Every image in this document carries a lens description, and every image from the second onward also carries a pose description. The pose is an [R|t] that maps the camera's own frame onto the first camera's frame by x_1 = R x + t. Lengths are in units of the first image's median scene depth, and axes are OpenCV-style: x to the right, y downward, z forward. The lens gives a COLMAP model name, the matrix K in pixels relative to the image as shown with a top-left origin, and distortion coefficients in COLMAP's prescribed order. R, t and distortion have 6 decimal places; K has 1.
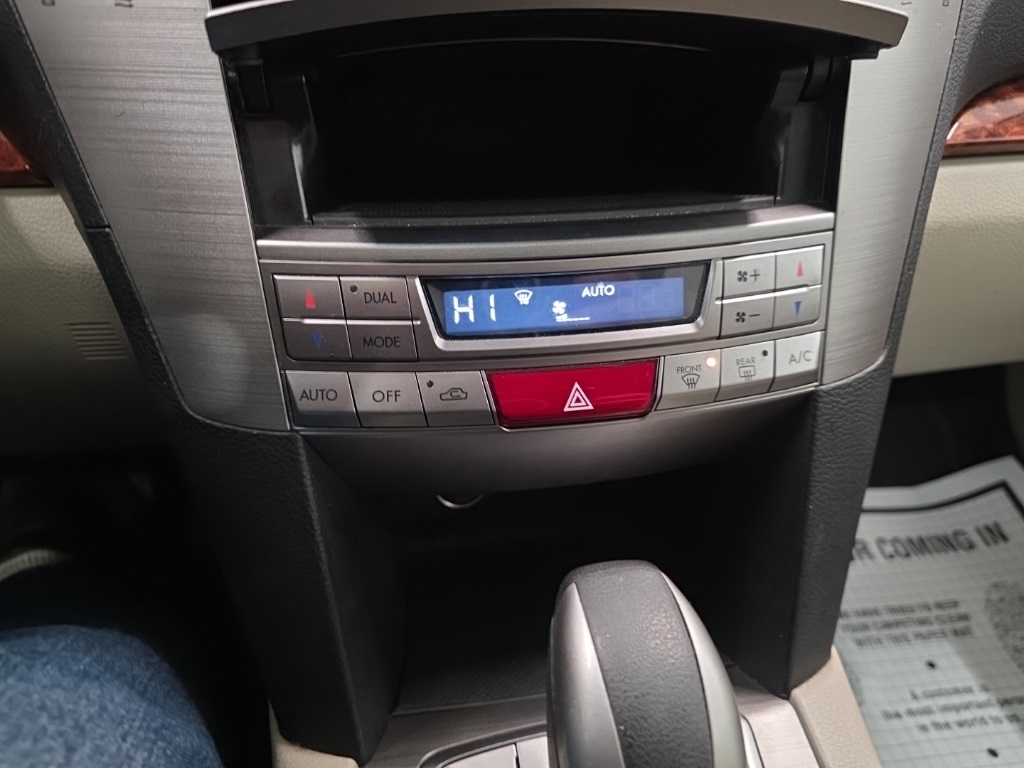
lens RADIAL K [[702.0, 0, 511.8], [0, 702.0, 402.1], [0, 0, 1]] dist [0.022742, -0.030777]
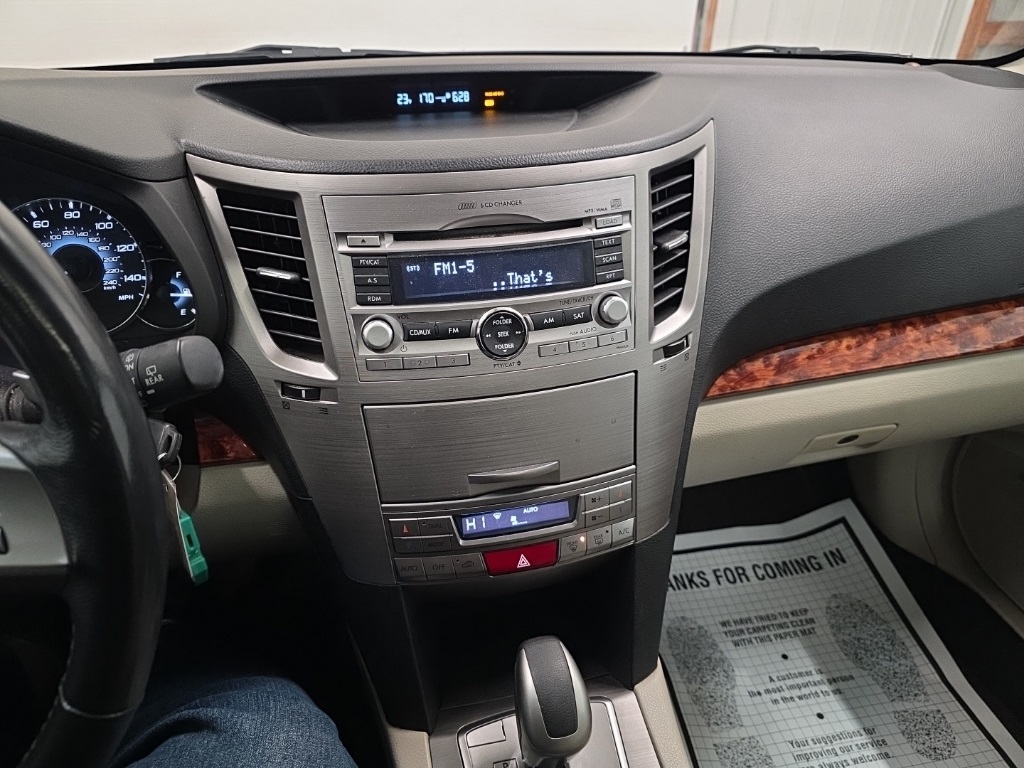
lens RADIAL K [[695.3, 0, 520.0], [0, 695.3, 379.0], [0, 0, 1]] dist [0.049971, -0.042738]
pose [[0.997606, -0.040530, 0.056025, -0.006604], [0.042075, 0.998758, -0.026678, -0.195929], [-0.054874, 0.028971, 0.998073, -0.463268]]
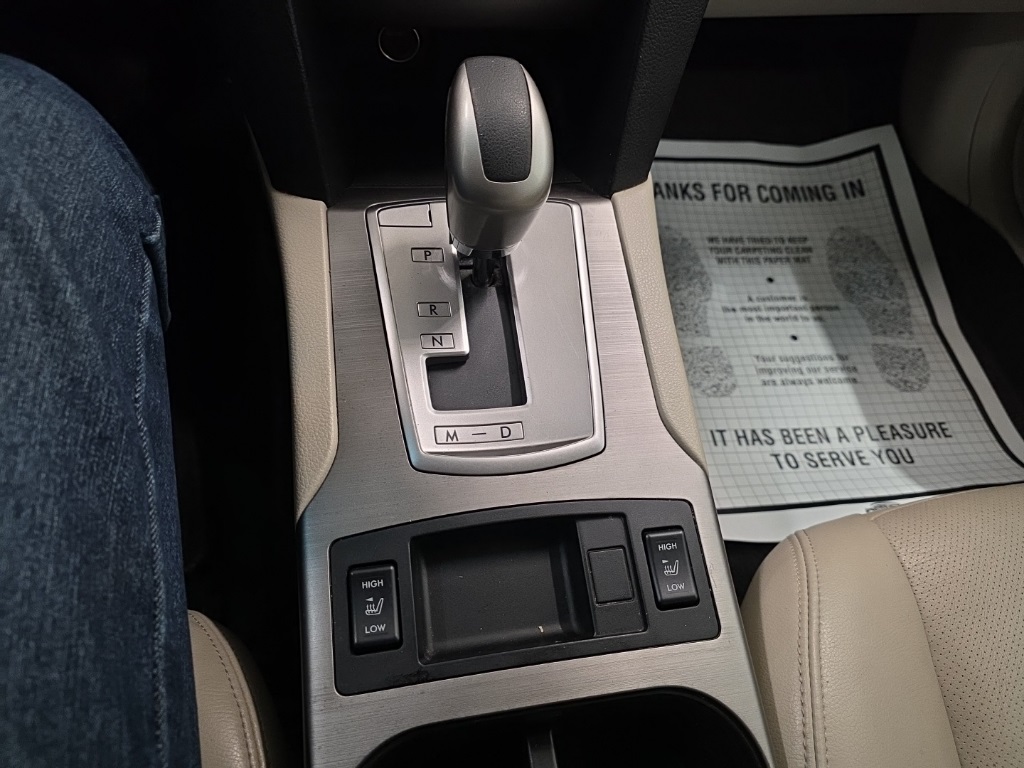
lens RADIAL K [[695.3, 0, 520.0], [0, 695.3, 379.0], [0, 0, 1]] dist [0.049971, -0.042738]
pose [[0.994185, 0.057482, 0.091057, 0.035133], [-0.088386, 0.918627, 0.385113, 0.093225], [-0.061510, -0.390922, 0.918366, -0.237632]]
